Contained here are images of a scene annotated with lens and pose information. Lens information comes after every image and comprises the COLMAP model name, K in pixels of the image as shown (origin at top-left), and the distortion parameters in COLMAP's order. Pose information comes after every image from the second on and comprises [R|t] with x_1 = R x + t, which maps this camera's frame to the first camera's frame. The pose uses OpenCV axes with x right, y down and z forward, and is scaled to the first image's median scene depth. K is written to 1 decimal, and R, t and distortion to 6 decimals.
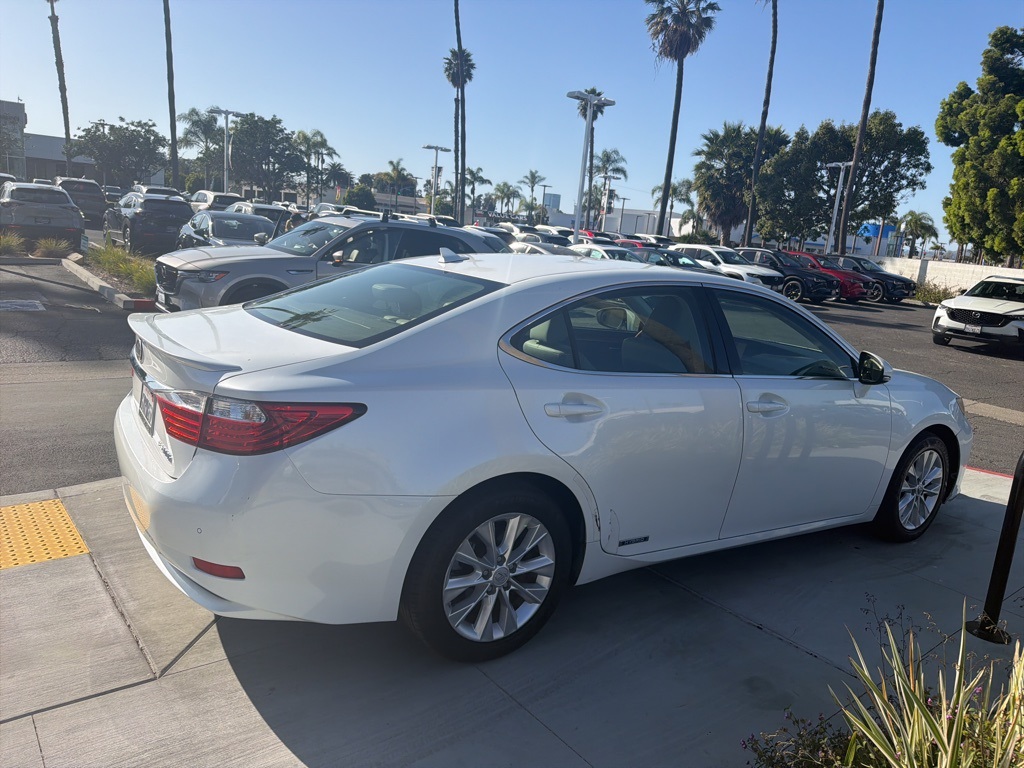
lens RADIAL K [[718.7, 0, 515.8], [0, 718.7, 387.6], [0, 0, 1]] dist [0.030501, -0.044863]
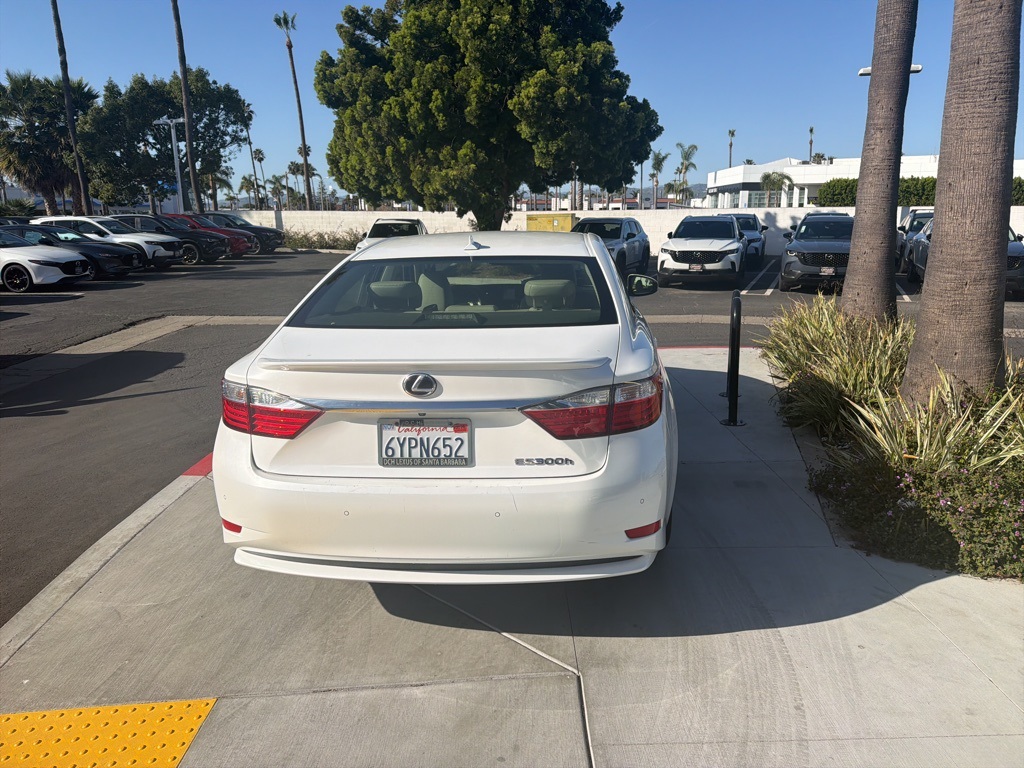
lens RADIAL K [[718.7, 0, 517.3], [0, 718.7, 386.4], [0, 0, 1]] dist [0.030501, -0.044863]
pose [[0.618831, -0.271098, 0.737261, -0.119965], [0.228986, 0.960054, 0.160819, -0.017983], [-0.751408, 0.069302, 0.656188, 0.035460]]
